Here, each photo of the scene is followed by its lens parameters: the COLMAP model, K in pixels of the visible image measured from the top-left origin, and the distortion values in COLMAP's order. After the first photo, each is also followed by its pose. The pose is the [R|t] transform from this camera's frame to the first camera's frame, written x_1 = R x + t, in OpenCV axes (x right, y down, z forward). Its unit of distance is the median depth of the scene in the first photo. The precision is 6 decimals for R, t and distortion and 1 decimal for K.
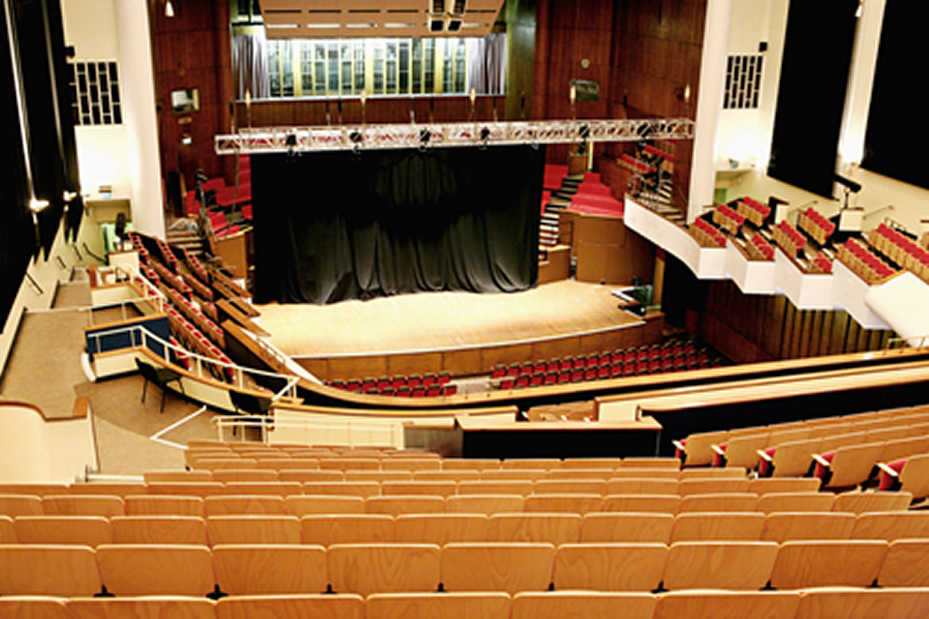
lens RADIAL K [[1037.0, 0, 463.0], [0, 1037.0, 324.1], [0, 0, 1]] dist [-0.059382, -0.020003]
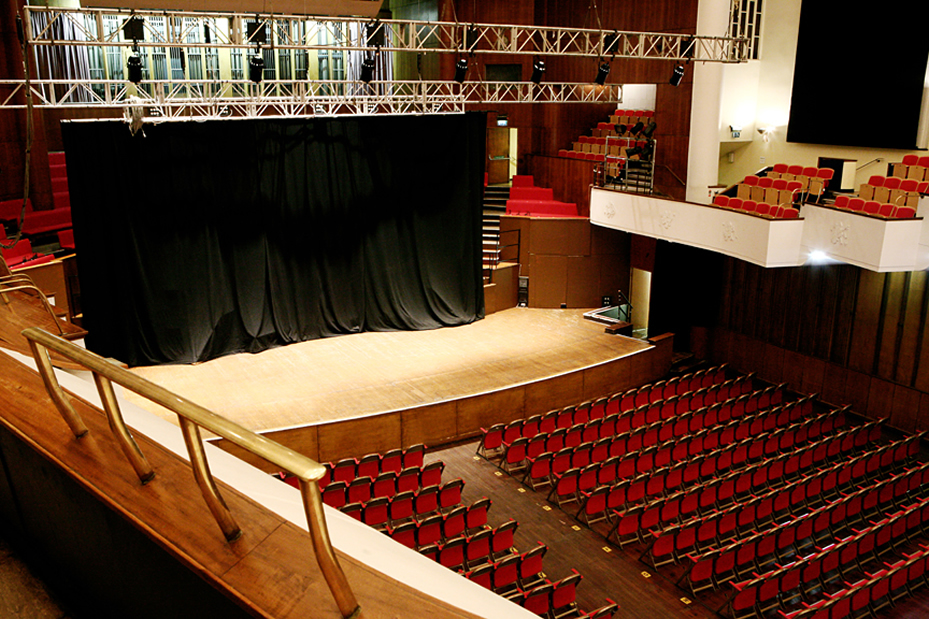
lens RADIAL K [[845.7, 0, 450.4], [0, 845.7, 333.1], [0, 0, 1]] dist [-0.068265, 0.016822]
pose [[0.975639, -0.081401, 0.203720, -0.081917], [0.096245, 0.993296, -0.064032, 0.012770], [-0.197142, 0.082079, 0.976933, 0.430430]]
